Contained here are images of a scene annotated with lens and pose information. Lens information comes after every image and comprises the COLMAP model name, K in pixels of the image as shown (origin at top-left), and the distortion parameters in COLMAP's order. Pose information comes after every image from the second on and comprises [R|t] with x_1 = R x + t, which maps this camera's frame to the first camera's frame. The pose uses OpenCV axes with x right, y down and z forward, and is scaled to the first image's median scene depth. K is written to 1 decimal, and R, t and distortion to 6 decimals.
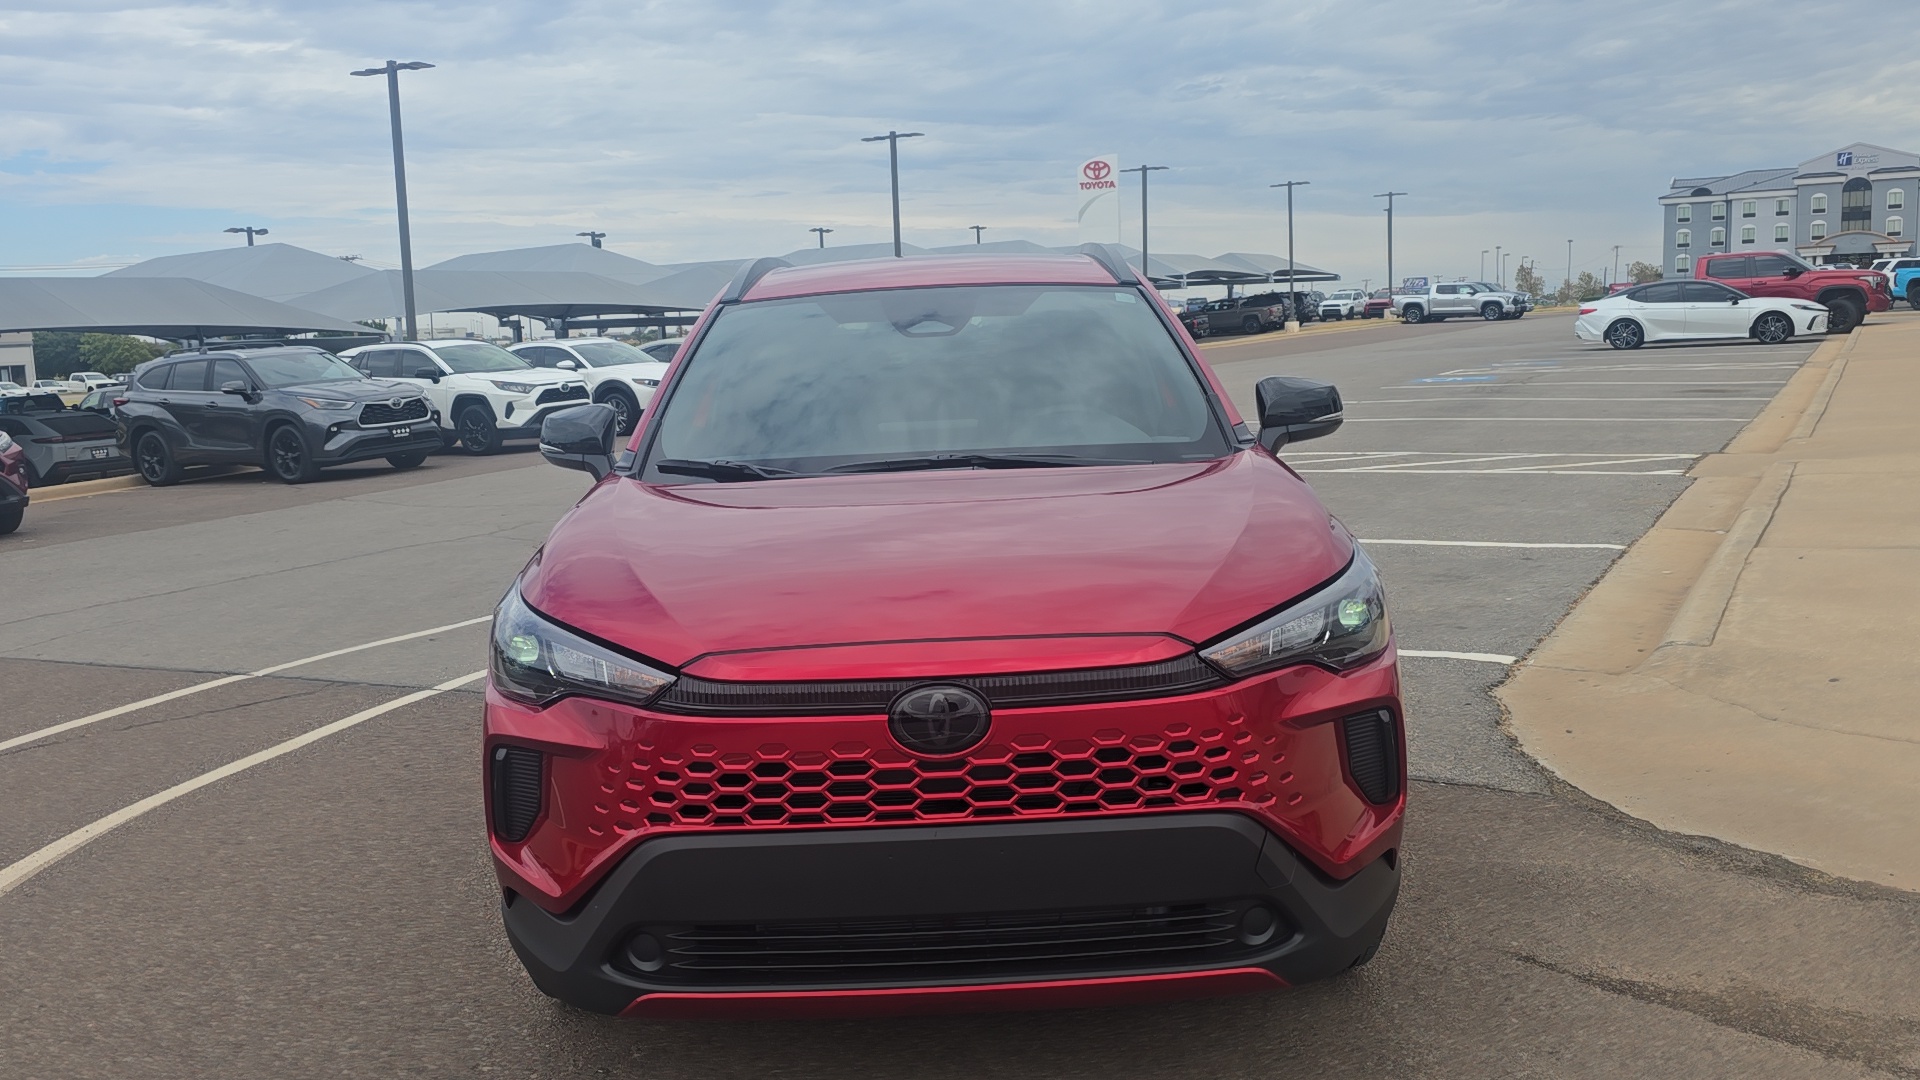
lens RADIAL K [[1591.7, 0, 947.9], [0, 1591.7, 543.8], [0, 0, 1]] dist [0.003022, -0.001691]
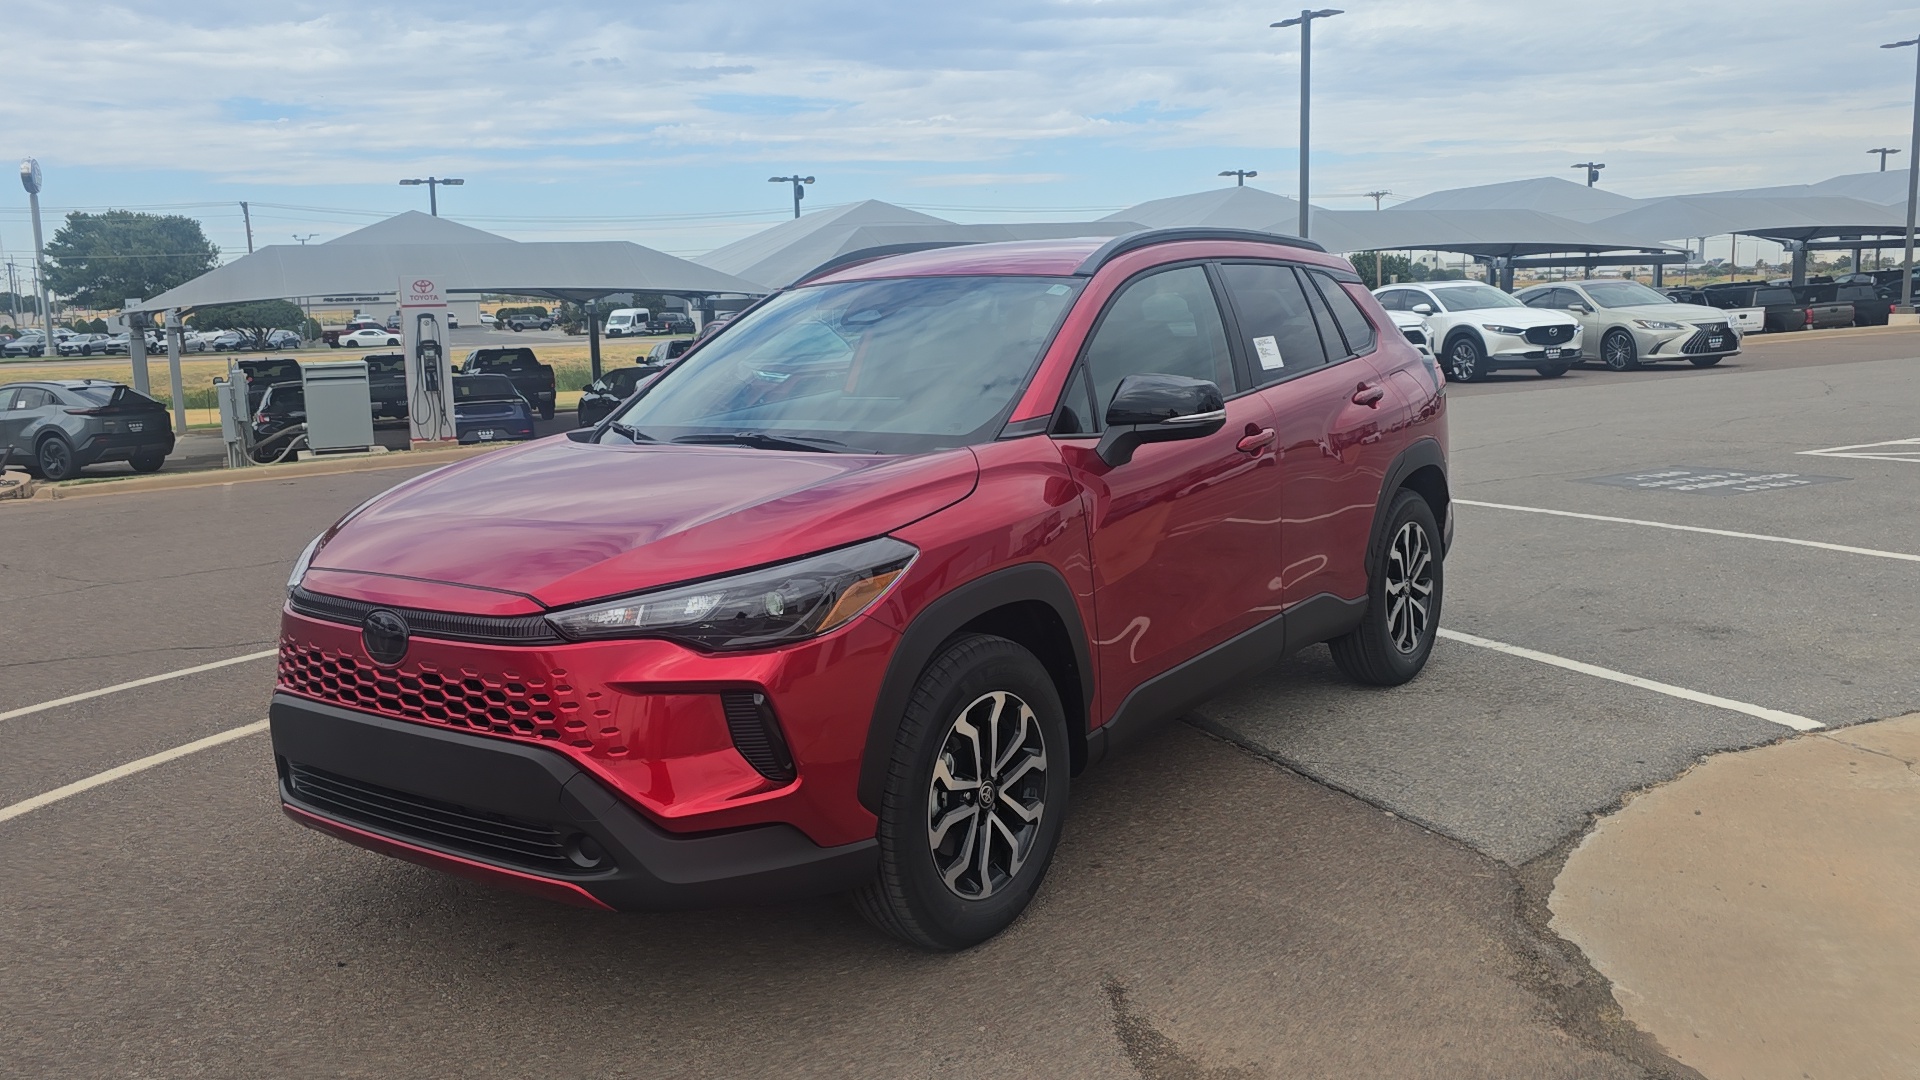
lens RADIAL K [[1591.7, 0, 955.5], [0, 1591.7, 546.3], [0, 0, 1]] dist [0.003022, -0.001691]
pose [[0.807587, 0.107969, -0.579780, 0.105464], [-0.082872, 0.994120, 0.069695, -0.008919], [0.583896, -0.008238, 0.811786, 0.019494]]
